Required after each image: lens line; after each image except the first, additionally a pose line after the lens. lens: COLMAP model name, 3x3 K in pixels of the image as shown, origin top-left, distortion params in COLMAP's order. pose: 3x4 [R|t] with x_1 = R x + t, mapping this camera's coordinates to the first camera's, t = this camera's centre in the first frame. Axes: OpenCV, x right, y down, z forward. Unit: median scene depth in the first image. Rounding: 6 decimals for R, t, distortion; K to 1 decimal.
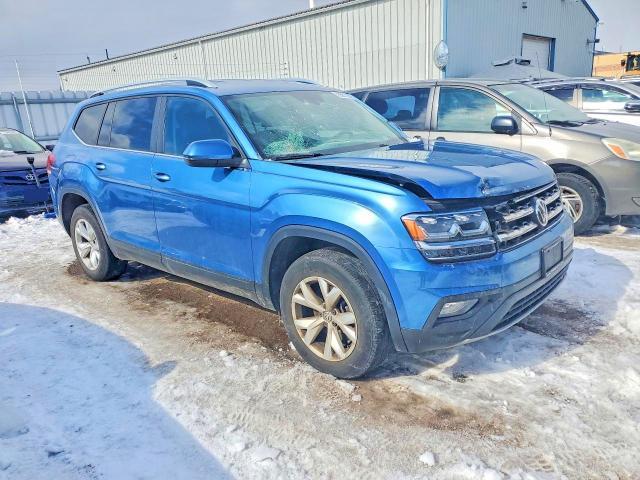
lens RADIAL K [[491.5, 0, 327.0], [0, 491.5, 239.8], [0, 0, 1]] dist [-0.002448, 0.052960]
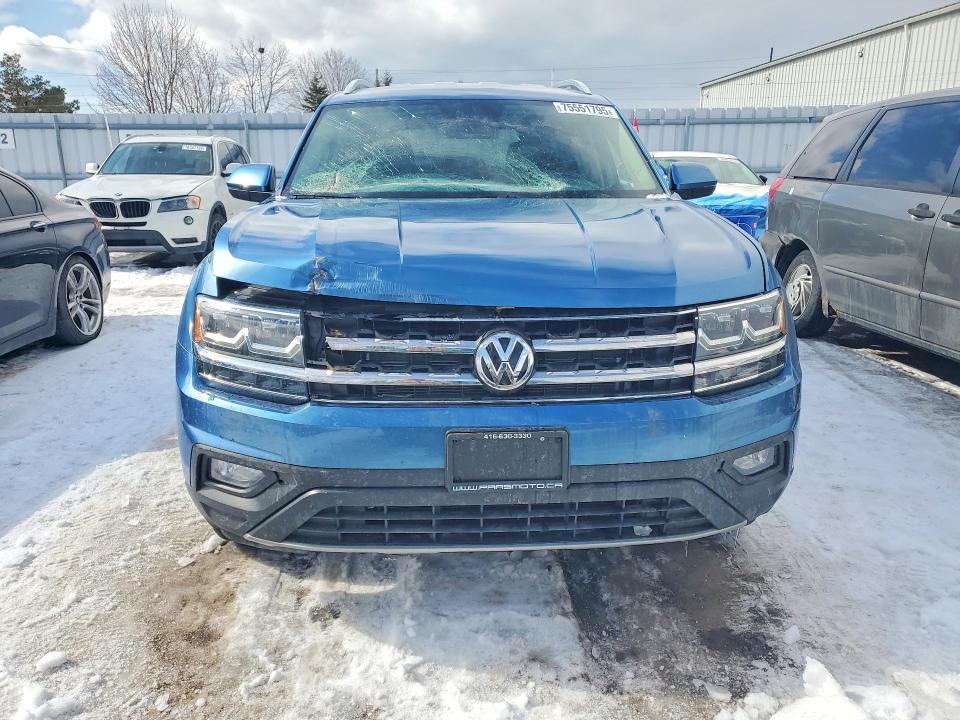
lens RADIAL K [[753.5, 0, 480.0], [0, 753.5, 360.0], [0, 0, 1]] dist [0.002640, 0.001020]
pose [[0.711325, 0.233560, -0.662922, 0.886542], [-0.216533, 0.970121, 0.109449, -0.127741], [0.668678, 0.065690, 0.740645, 0.464288]]
